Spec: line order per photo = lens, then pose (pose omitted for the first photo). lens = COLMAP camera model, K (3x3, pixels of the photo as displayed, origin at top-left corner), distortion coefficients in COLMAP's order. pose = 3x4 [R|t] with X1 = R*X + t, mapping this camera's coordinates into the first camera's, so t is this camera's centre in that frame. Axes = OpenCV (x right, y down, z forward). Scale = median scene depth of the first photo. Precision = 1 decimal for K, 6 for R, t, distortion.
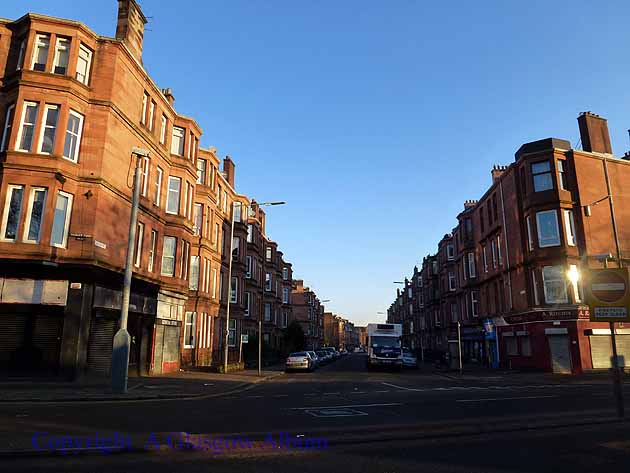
lens RADIAL K [[454.4, 0, 314.3], [0, 454.4, 233.4], [0, 0, 1]] dist [-0.052468, 0.016288]
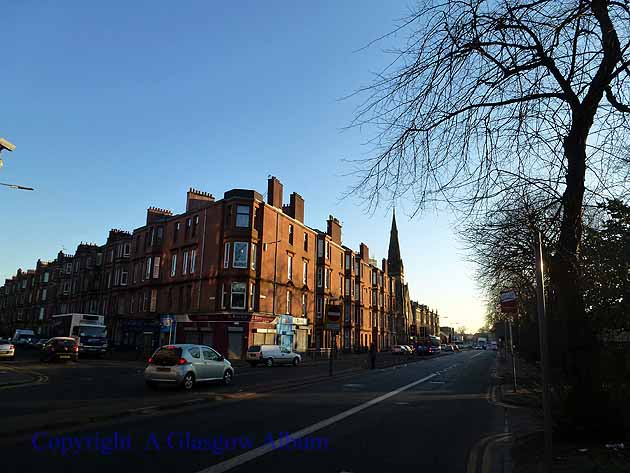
lens RADIAL K [[454.4, 0, 309.6], [0, 454.4, 237.9], [0, 0, 1]] dist [-0.052468, 0.016288]
pose [[0.670487, 0.169918, 0.722202, -0.356142], [-0.194982, 0.979560, -0.049449, -0.035051], [-0.715842, -0.107662, 0.689913, -0.111173]]
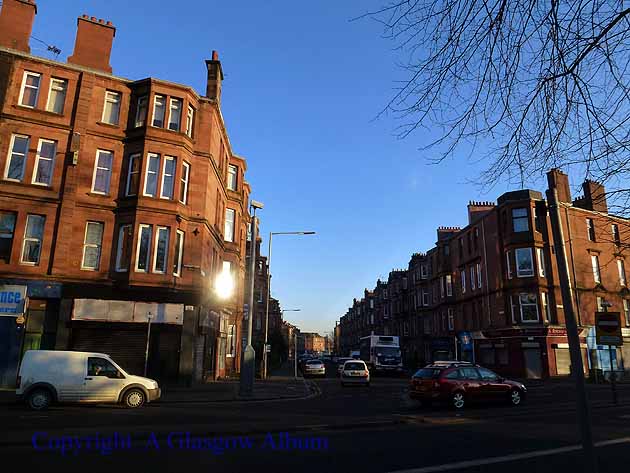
lens RADIAL K [[454.4, 0, 316.8], [0, 454.4, 234.8], [0, 0, 1]] dist [-0.052468, 0.016288]
pose [[0.990039, 0.041080, 0.134667, -0.226252], [-0.040081, 0.999145, -0.010123, -0.052395], [-0.134968, 0.004625, 0.990839, -0.166728]]
